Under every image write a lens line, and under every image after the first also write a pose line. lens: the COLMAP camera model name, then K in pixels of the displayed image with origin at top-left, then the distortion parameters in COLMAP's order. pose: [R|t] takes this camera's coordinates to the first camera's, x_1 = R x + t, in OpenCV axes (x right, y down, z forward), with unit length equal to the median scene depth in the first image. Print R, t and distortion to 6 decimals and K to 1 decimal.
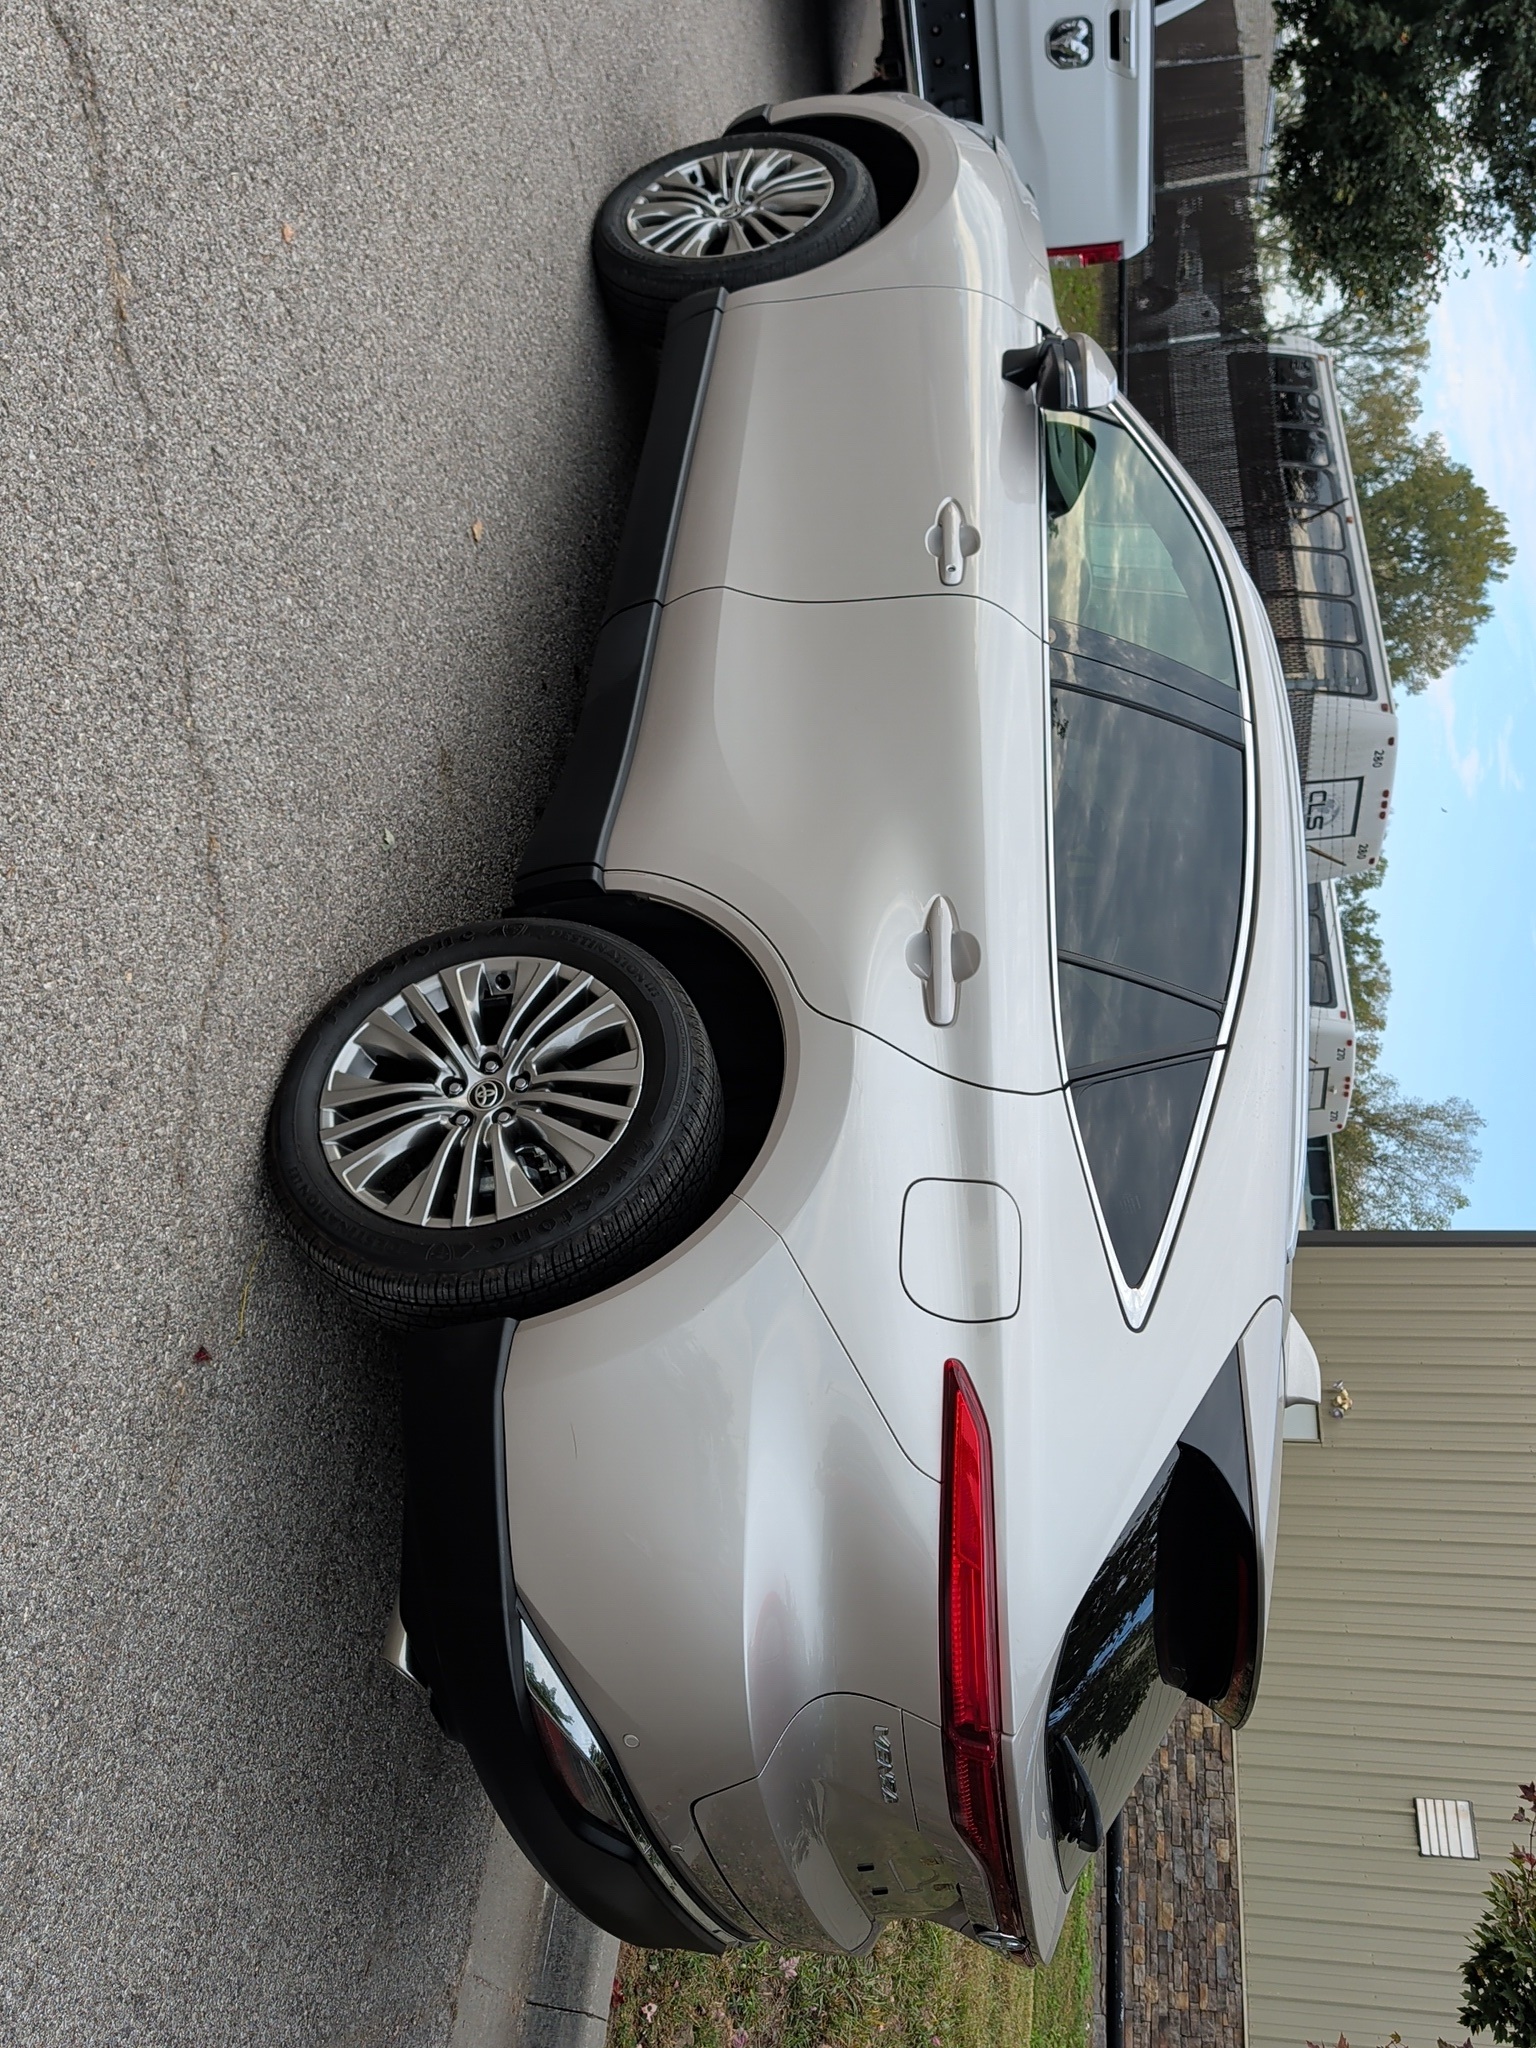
lens RADIAL K [[1690.2, 0, 768.0], [0, 1690.2, 1024.0], [0, 0, 1]] dist [0.112847, -0.174173]
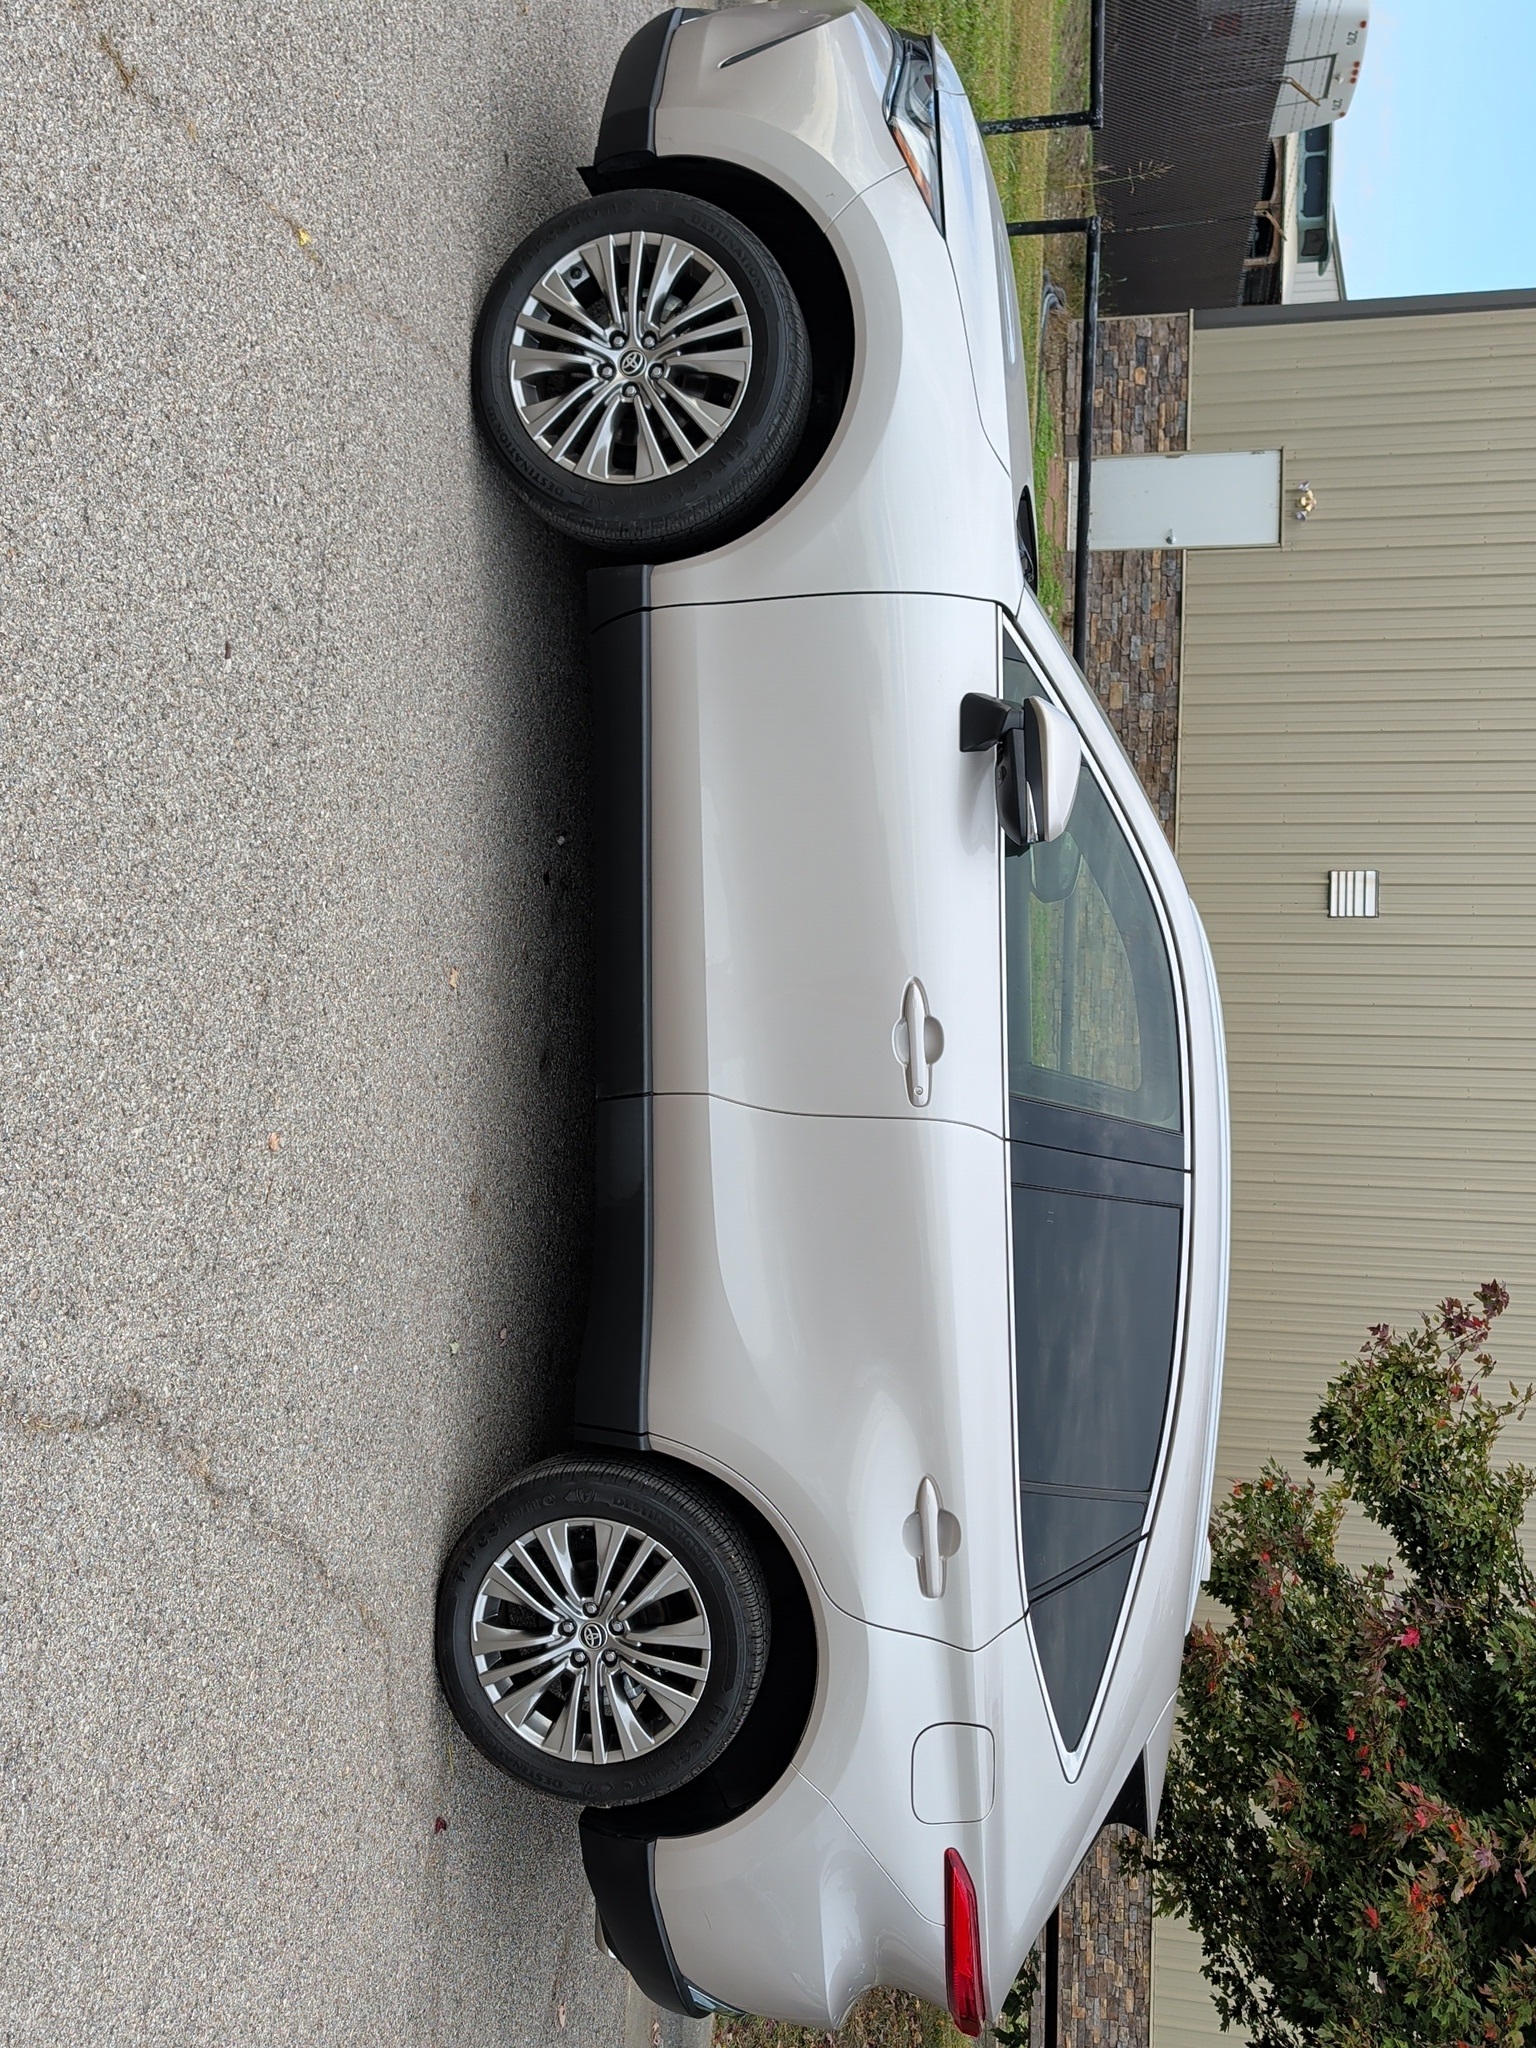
lens RADIAL K [[1734.5, 0, 768.0], [0, 1734.5, 1024.0], [0, 0, 1]] dist [0.004472, 0.000135]
pose [[0.994836, -0.100813, -0.011718, 0.034337], [0.087506, 0.793524, 0.602214, -1.123719], [-0.051413, -0.600130, 0.798249, 0.188338]]
